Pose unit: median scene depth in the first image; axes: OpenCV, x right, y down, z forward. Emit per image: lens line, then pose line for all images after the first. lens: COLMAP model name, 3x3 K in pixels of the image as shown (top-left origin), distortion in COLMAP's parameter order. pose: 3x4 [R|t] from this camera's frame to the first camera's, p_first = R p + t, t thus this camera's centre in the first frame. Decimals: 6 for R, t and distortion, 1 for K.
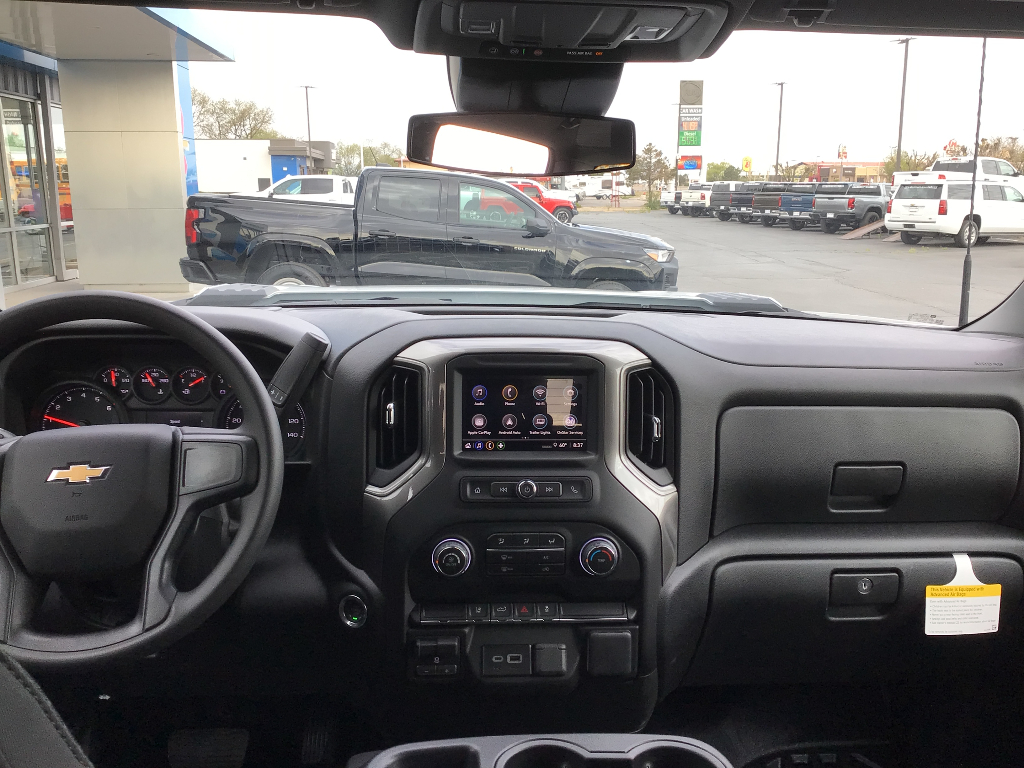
lens RADIAL K [[824.6, 0, 512.0], [0, 824.6, 384.0], [0, 0, 1]] dist [-0.001660, 0.002776]
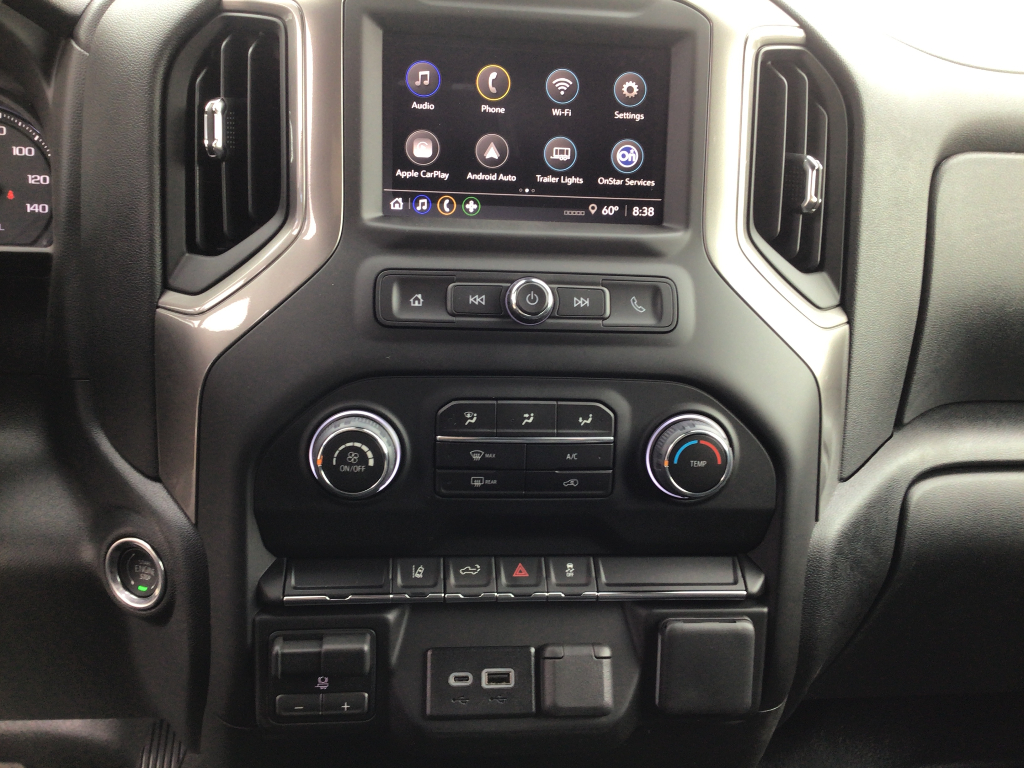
lens RADIAL K [[917.8, 0, 512.0], [0, 917.8, 384.0], [0, 0, 1]] dist [0.005497, 0.005837]
pose [[0.999422, 0.010155, 0.032448, -0.006883], [-0.012780, 0.996572, 0.081741, 0.129655], [-0.031507, -0.082108, 0.996125, 0.505334]]
